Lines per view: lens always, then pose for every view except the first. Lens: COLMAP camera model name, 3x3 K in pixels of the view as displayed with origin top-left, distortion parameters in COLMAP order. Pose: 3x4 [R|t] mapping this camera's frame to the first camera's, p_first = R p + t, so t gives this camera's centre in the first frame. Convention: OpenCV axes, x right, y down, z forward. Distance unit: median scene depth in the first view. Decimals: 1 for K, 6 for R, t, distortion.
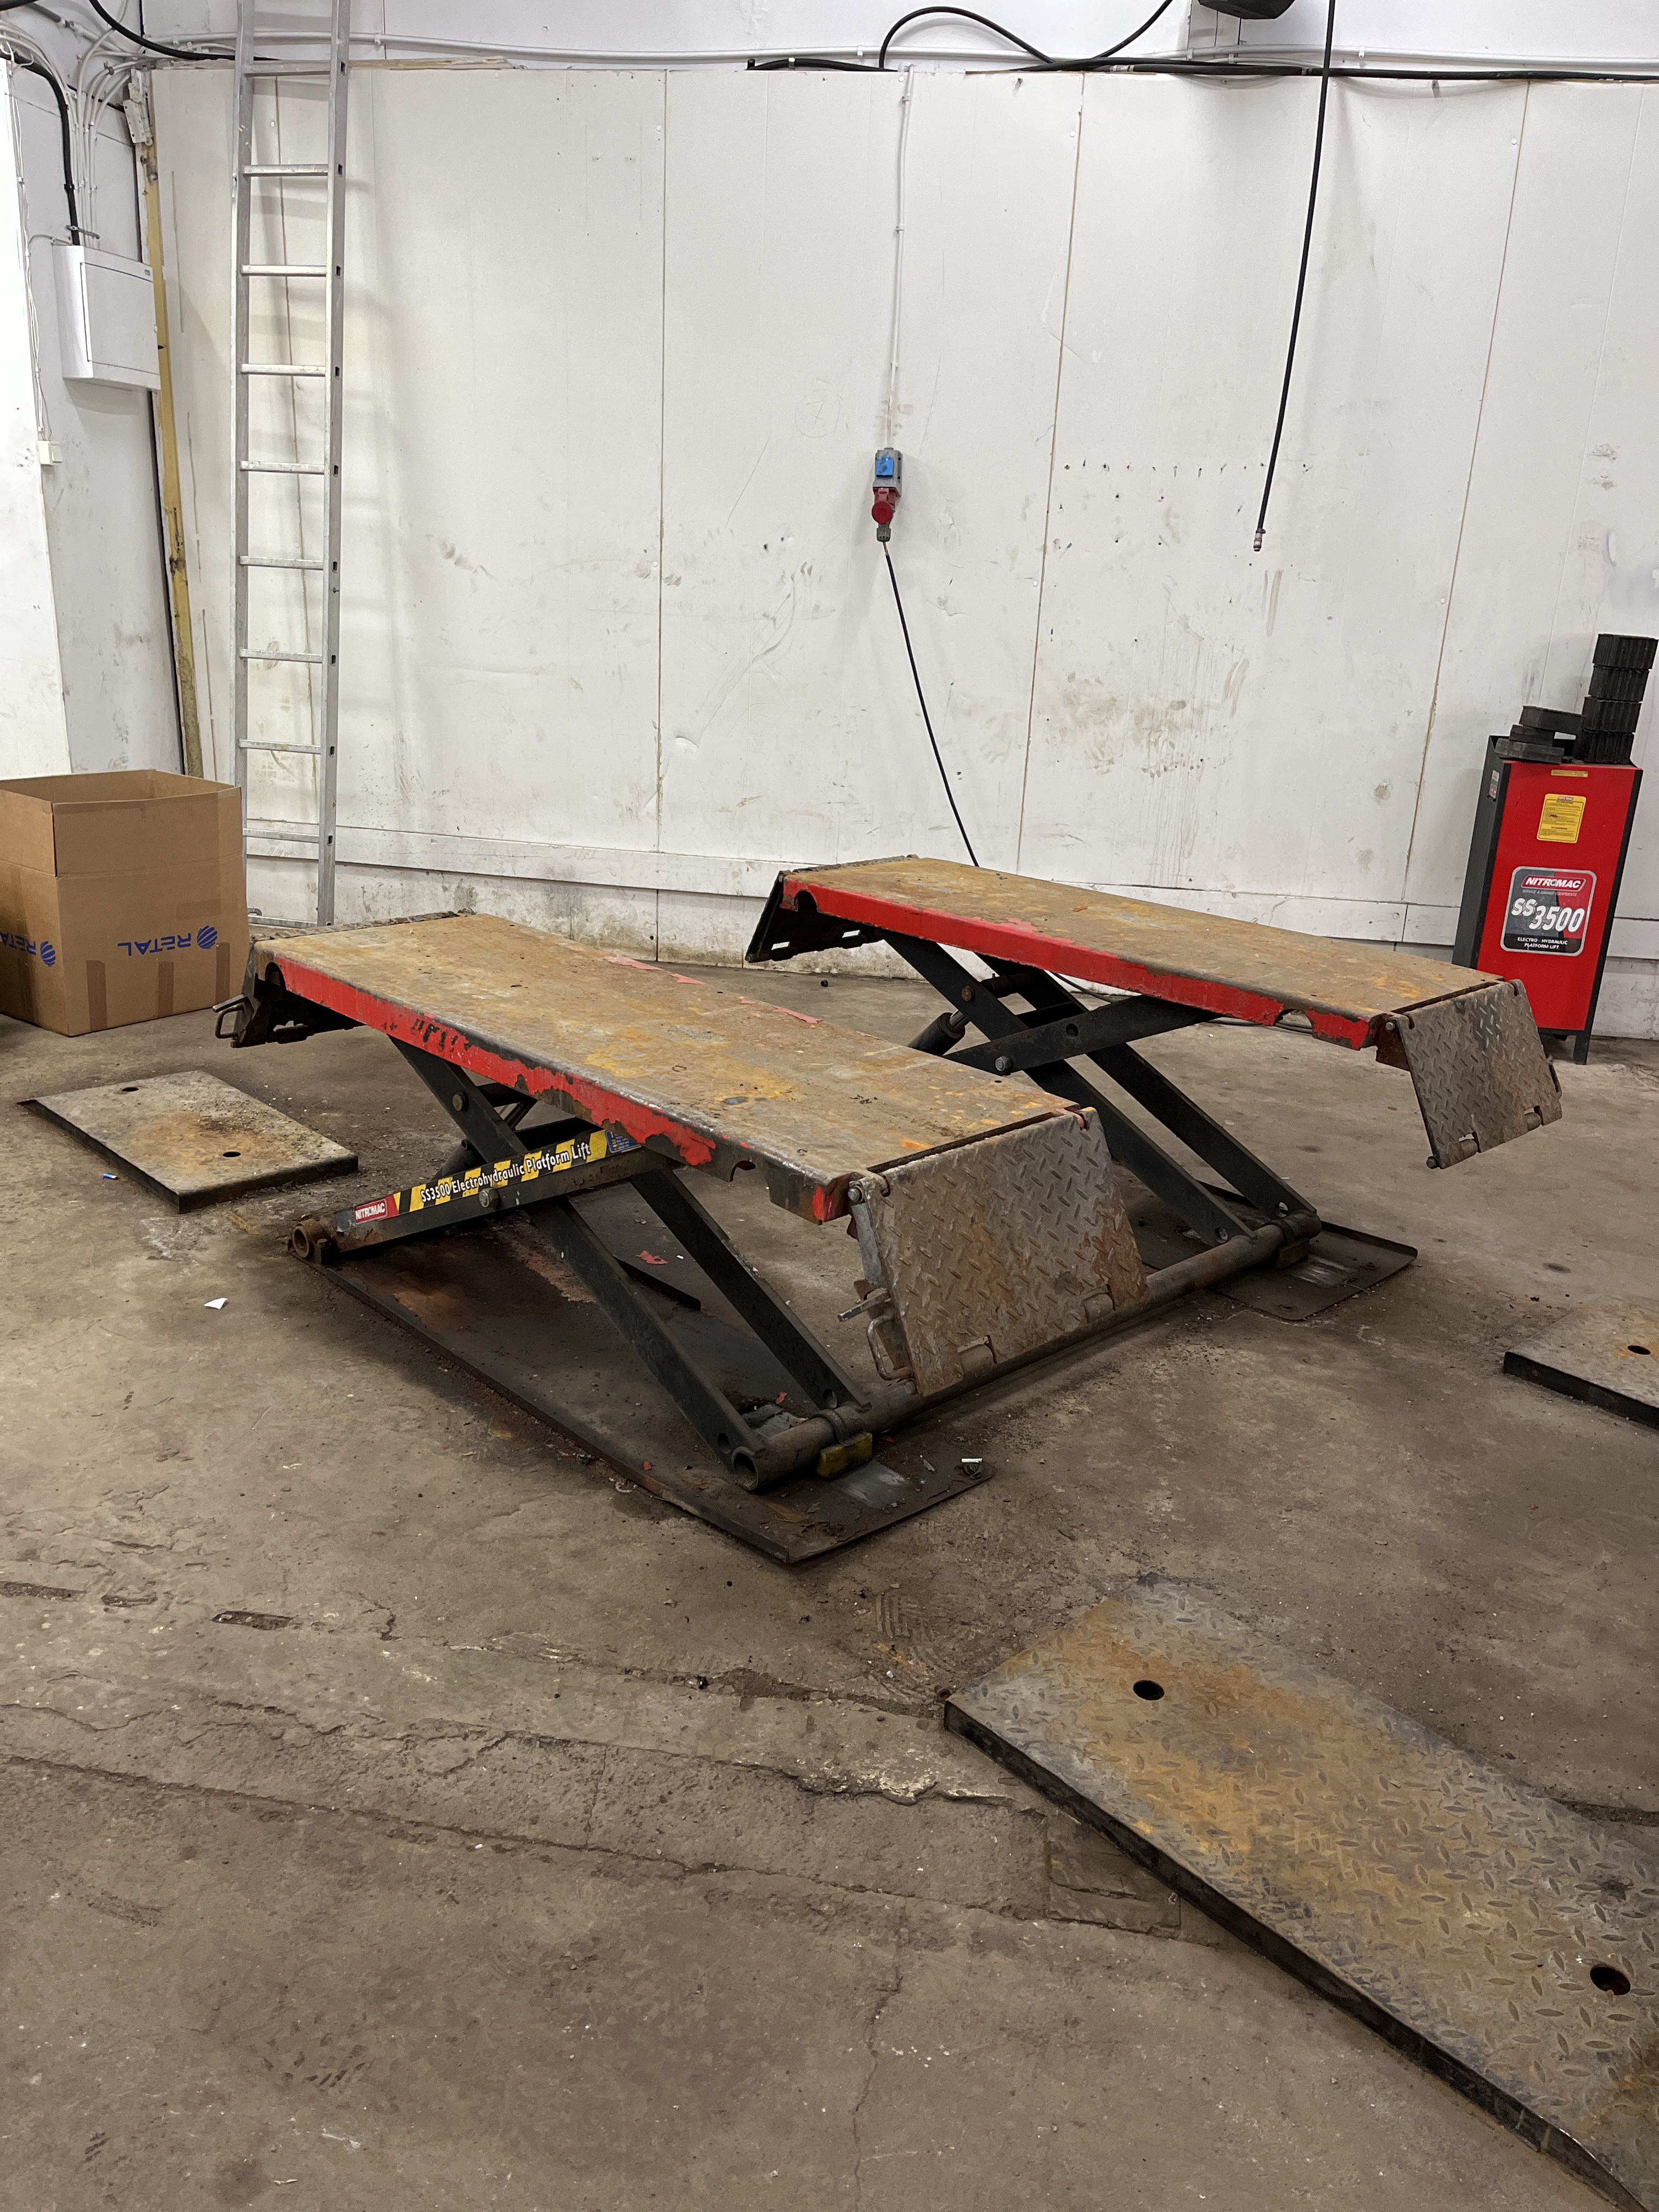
lens RADIAL K [[1684.1, 0, 834.1], [0, 1684.1, 1110.8], [0, 0, 1]] dist [0.010909, -0.002160]
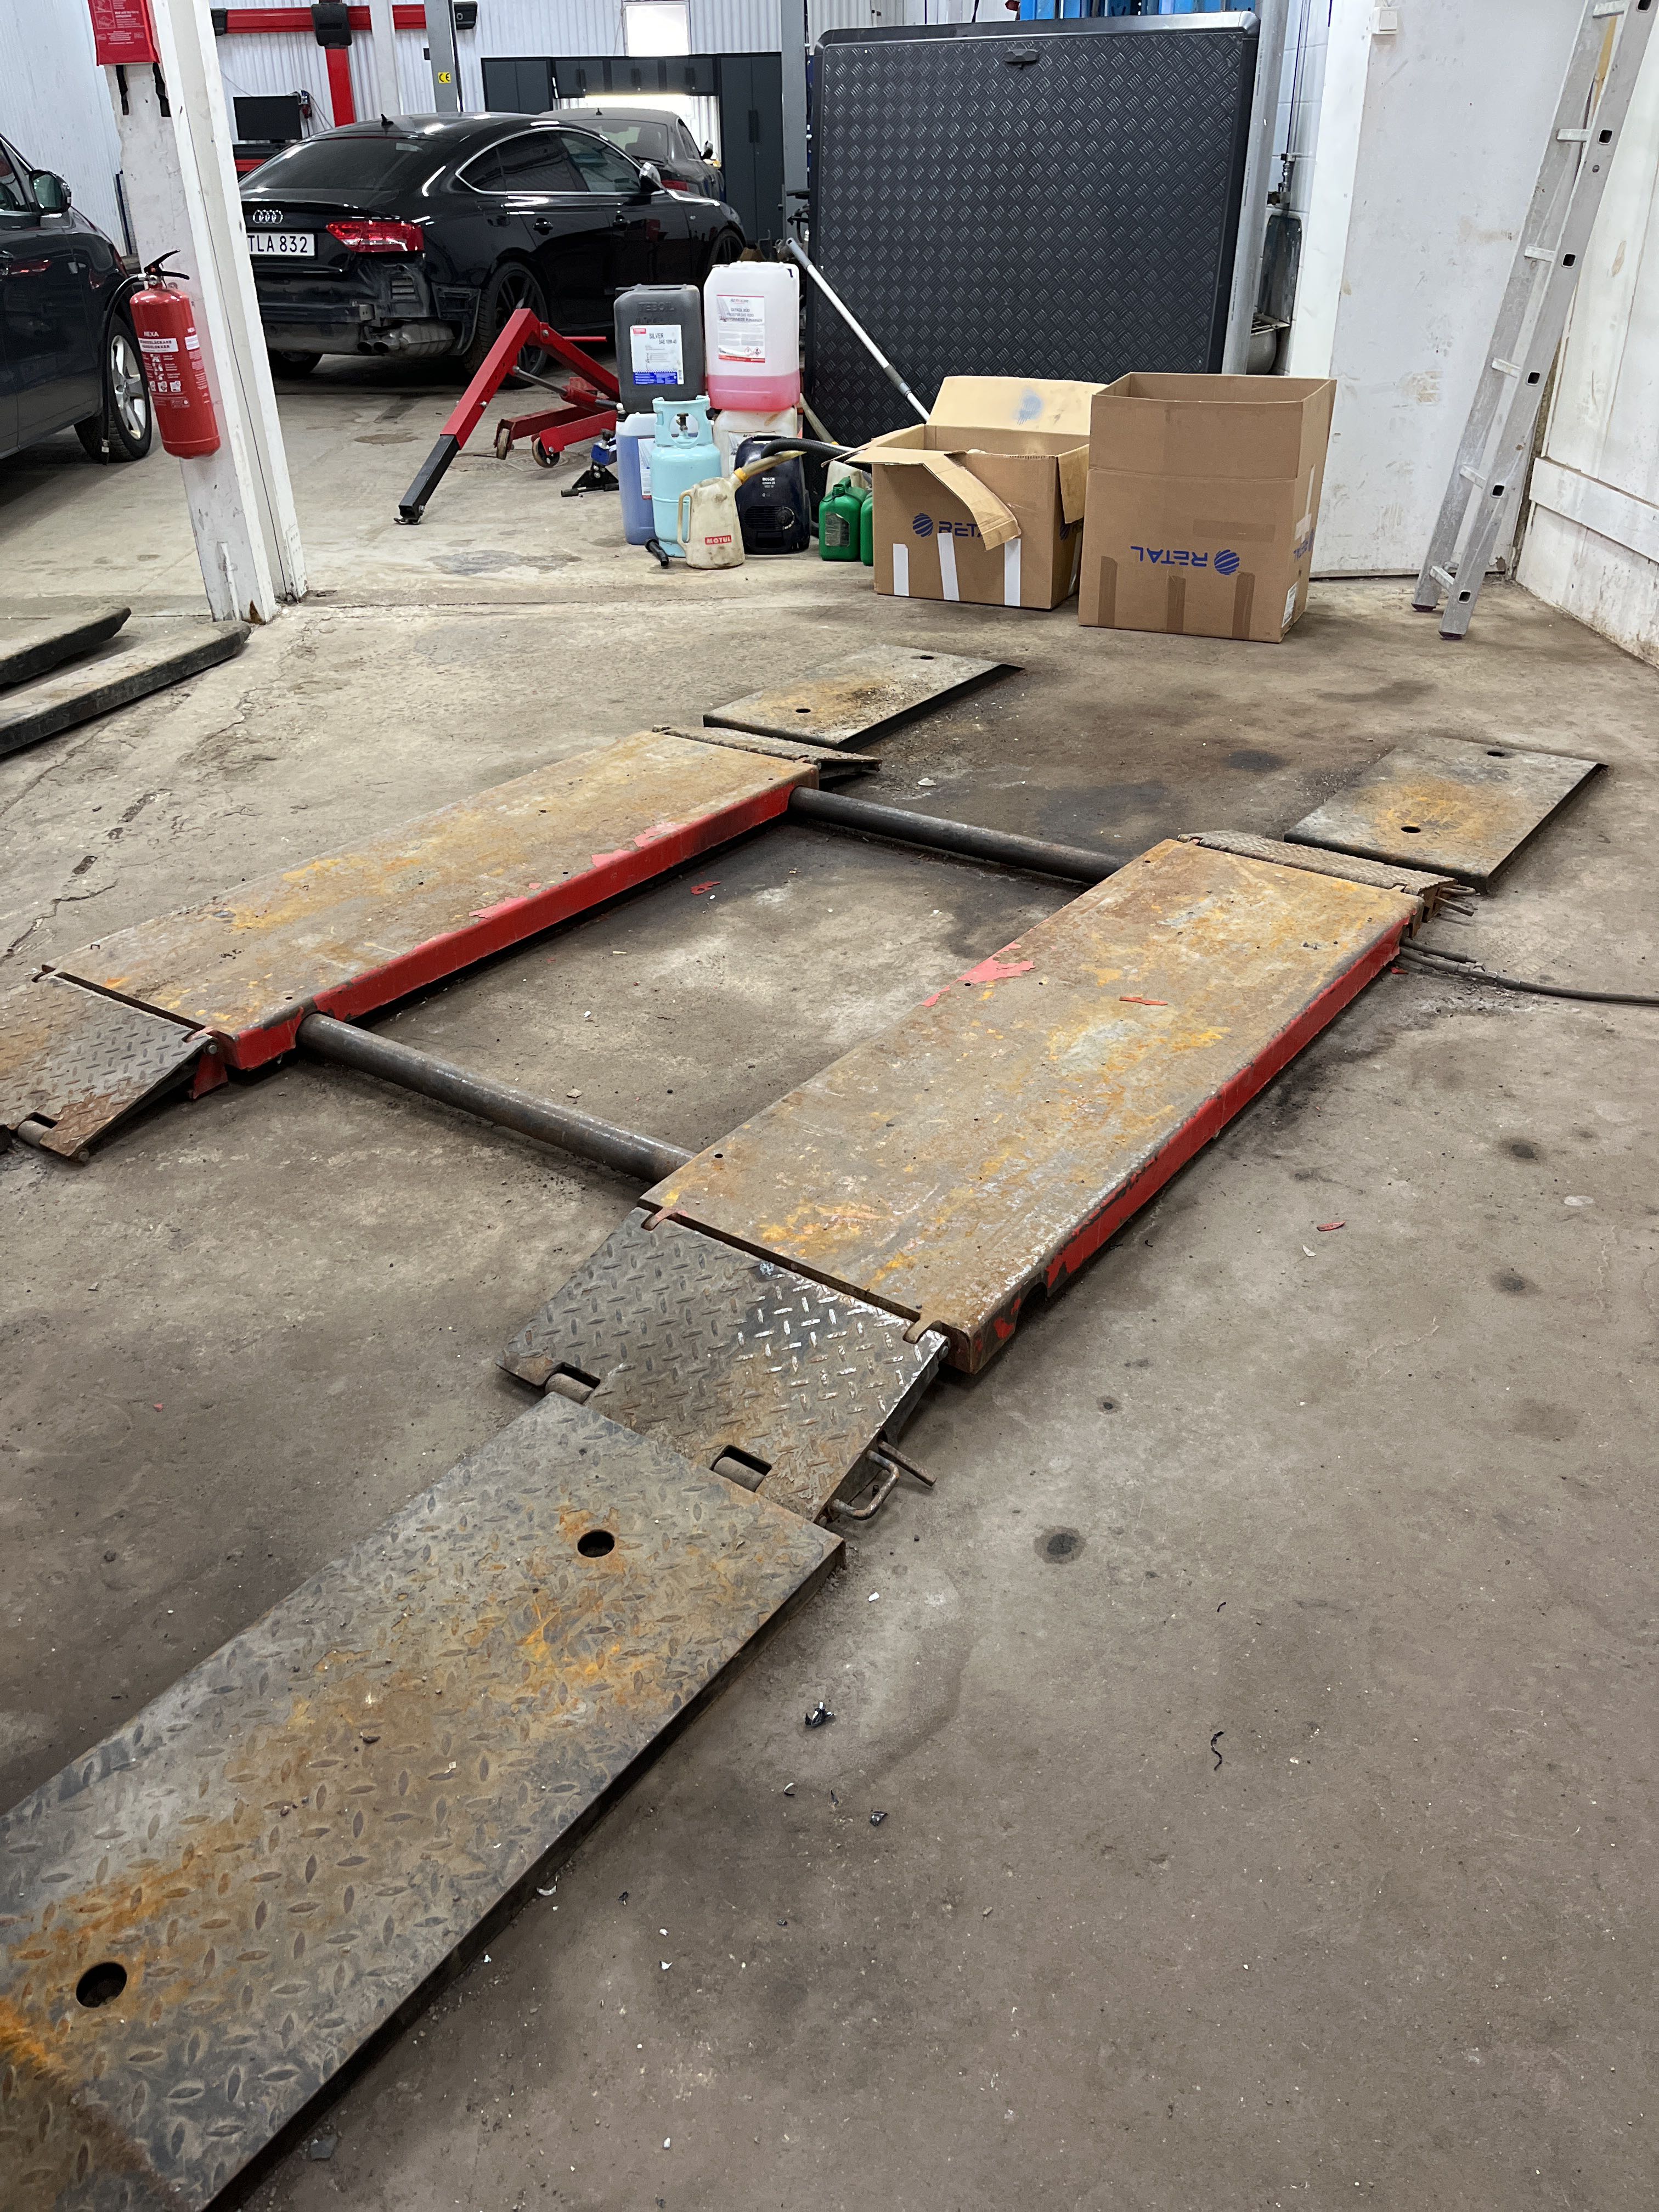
lens RADIAL K [[1684.1, 0, 830.1], [0, 1684.1, 1099.7], [0, 0, 1]] dist [0.010909, -0.002160]
pose [[0.178889, 0.446589, -0.876674, 0.648284], [-0.275558, 0.878128, 0.391101, -0.164800], [0.944493, 0.171611, 0.280148, 0.625958]]
